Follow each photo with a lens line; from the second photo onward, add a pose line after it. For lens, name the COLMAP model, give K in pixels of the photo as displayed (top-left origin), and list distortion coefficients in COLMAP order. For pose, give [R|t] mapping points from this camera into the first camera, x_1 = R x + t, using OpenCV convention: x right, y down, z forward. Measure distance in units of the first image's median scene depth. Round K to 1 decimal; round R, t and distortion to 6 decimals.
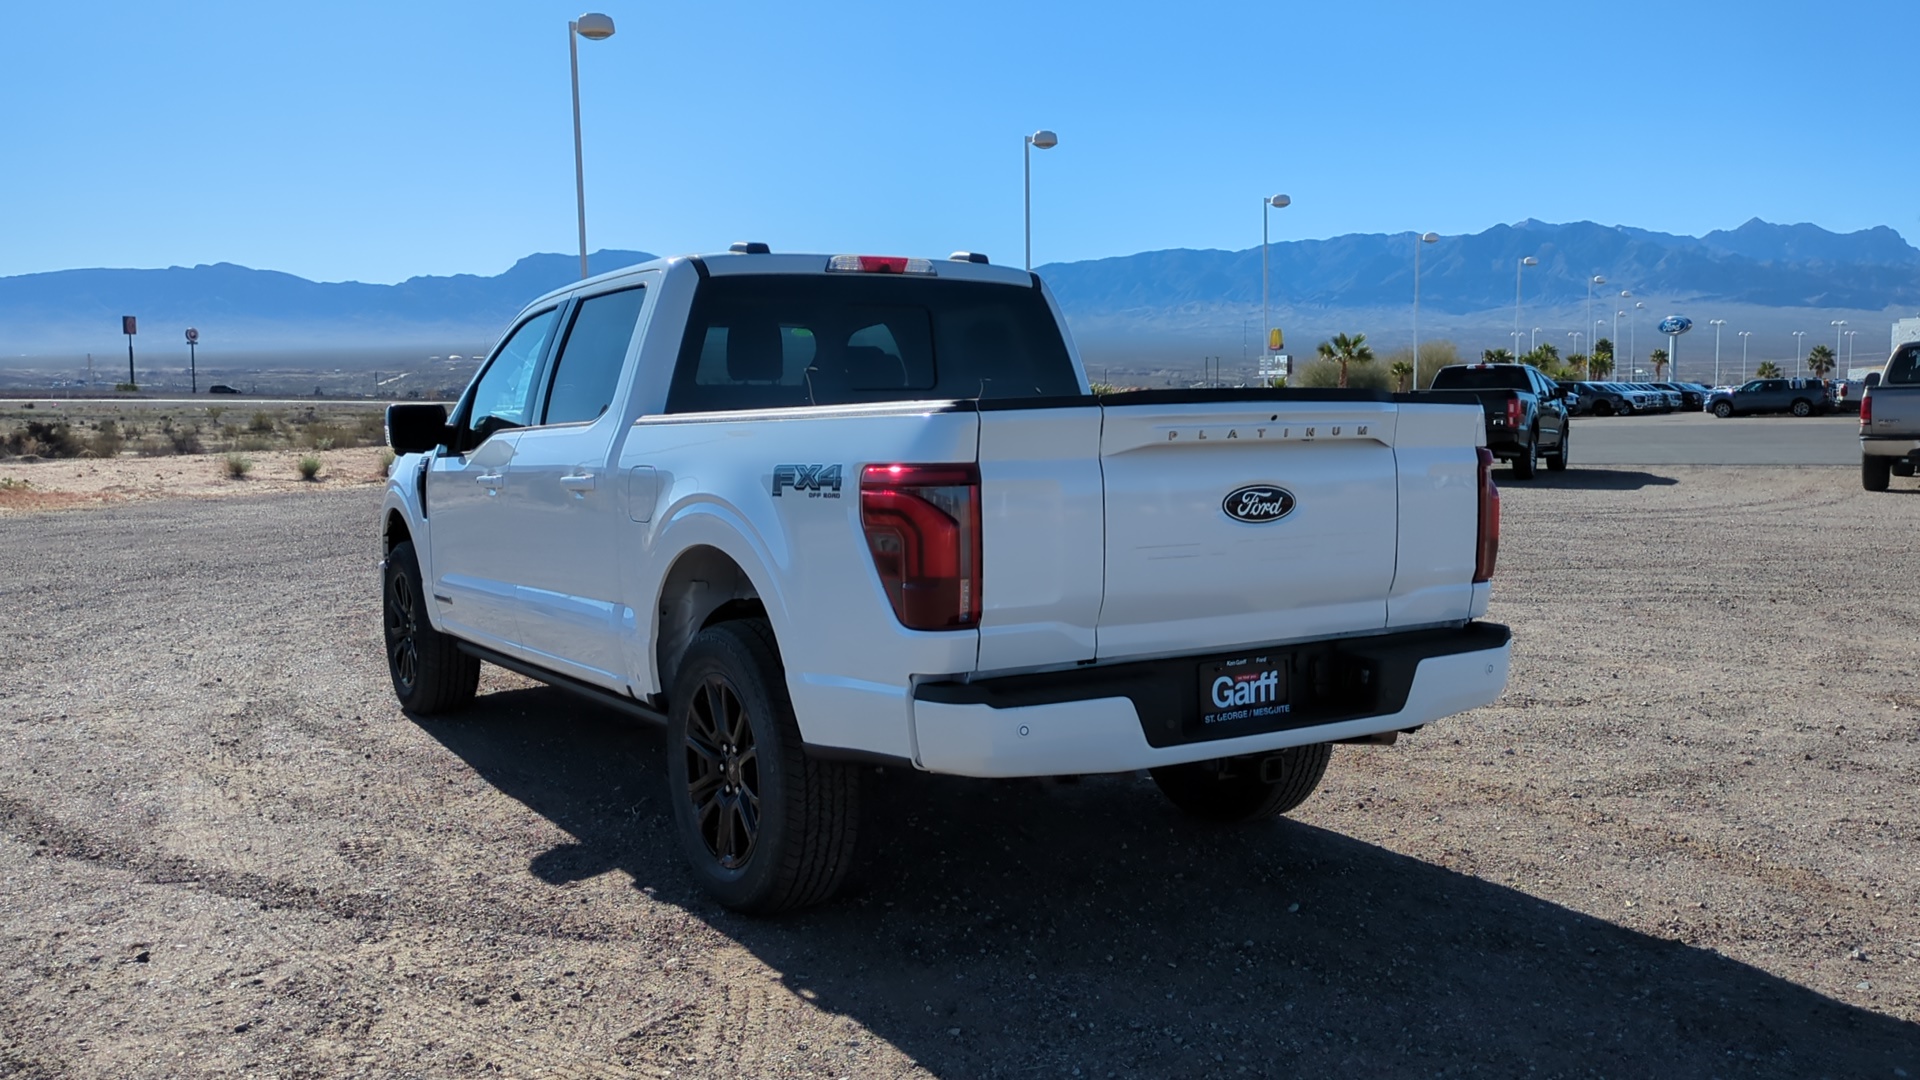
lens RADIAL K [[1630.9, 0, 966.8], [0, 1630.9, 546.9], [0, 0, 1]] dist [0.061502, -0.060826]
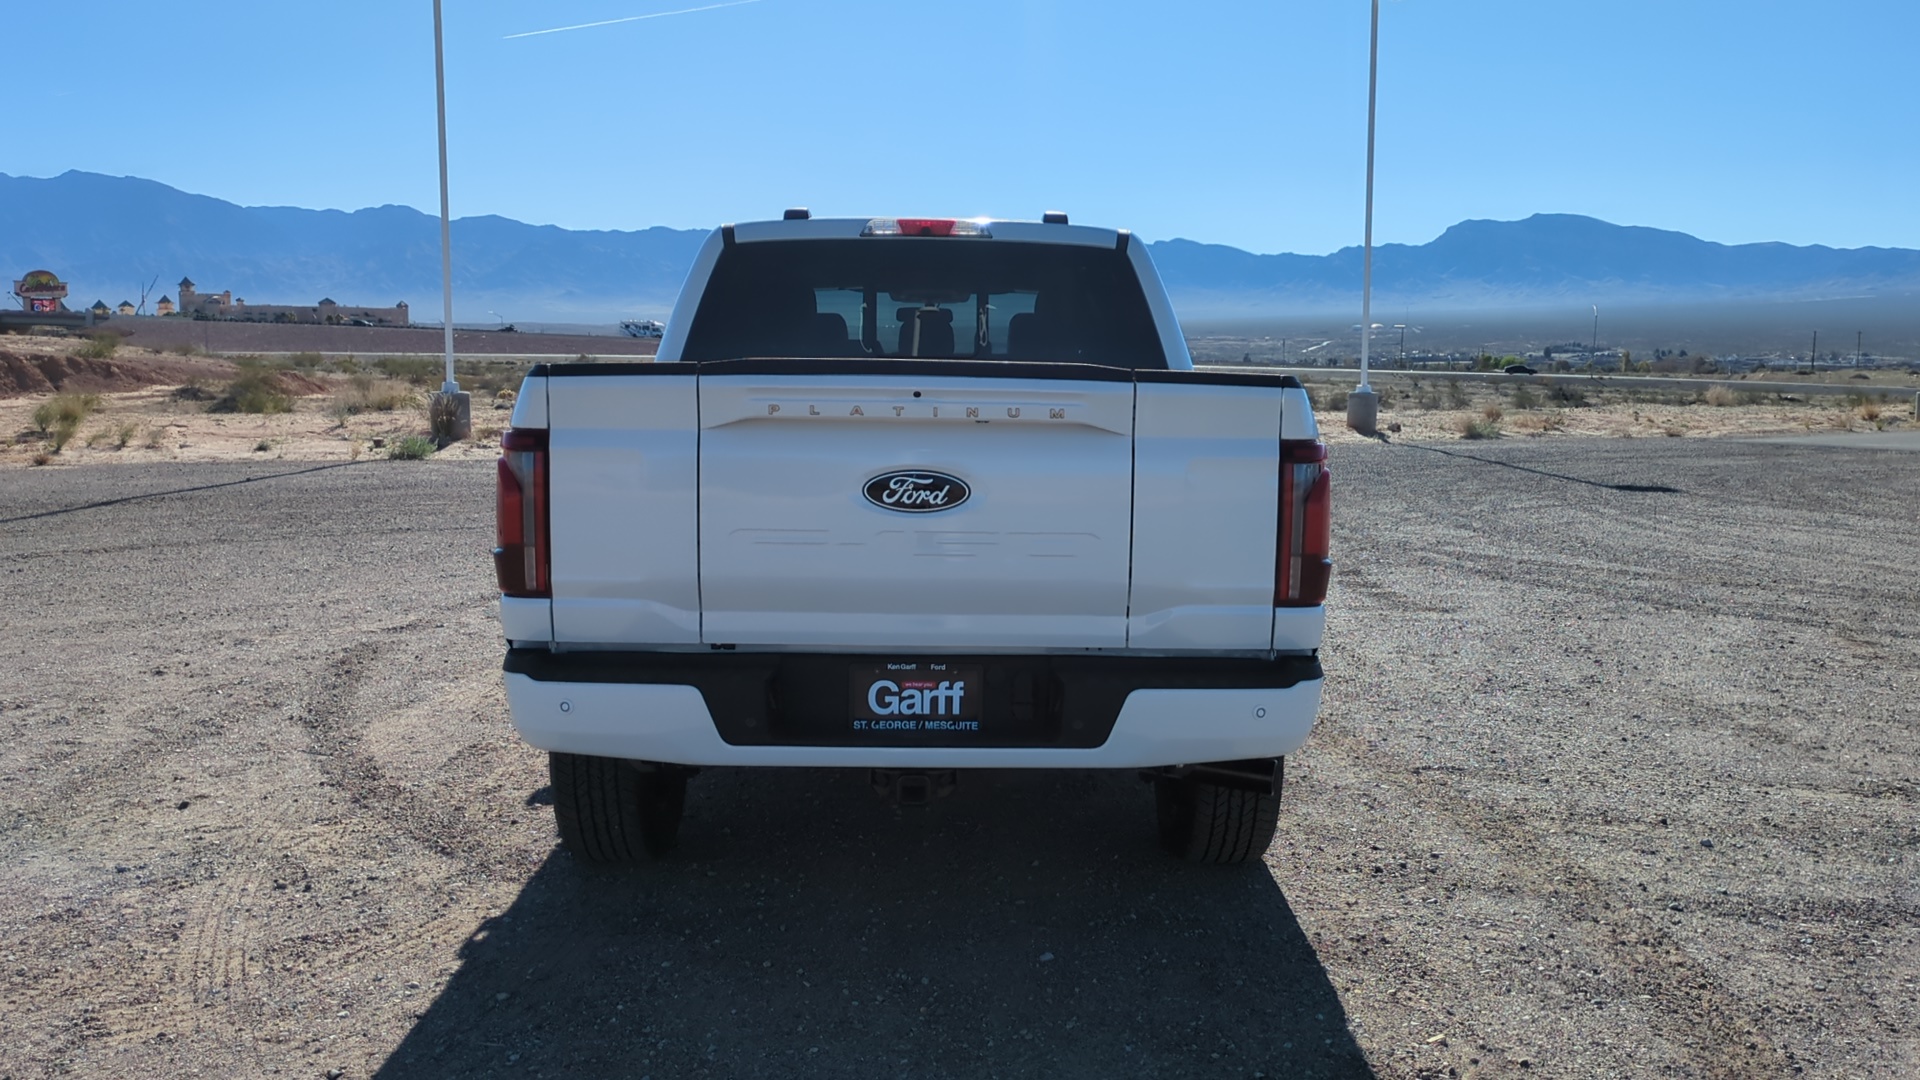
lens RADIAL K [[1630.9, 0, 966.8], [0, 1630.9, 546.9], [0, 0, 1]] dist [0.061502, -0.060826]
pose [[0.861208, 0.076470, -0.502467, 0.633713], [-0.066851, 0.997071, 0.037165, -0.030173], [0.503837, 0.001584, 0.863797, 0.240666]]
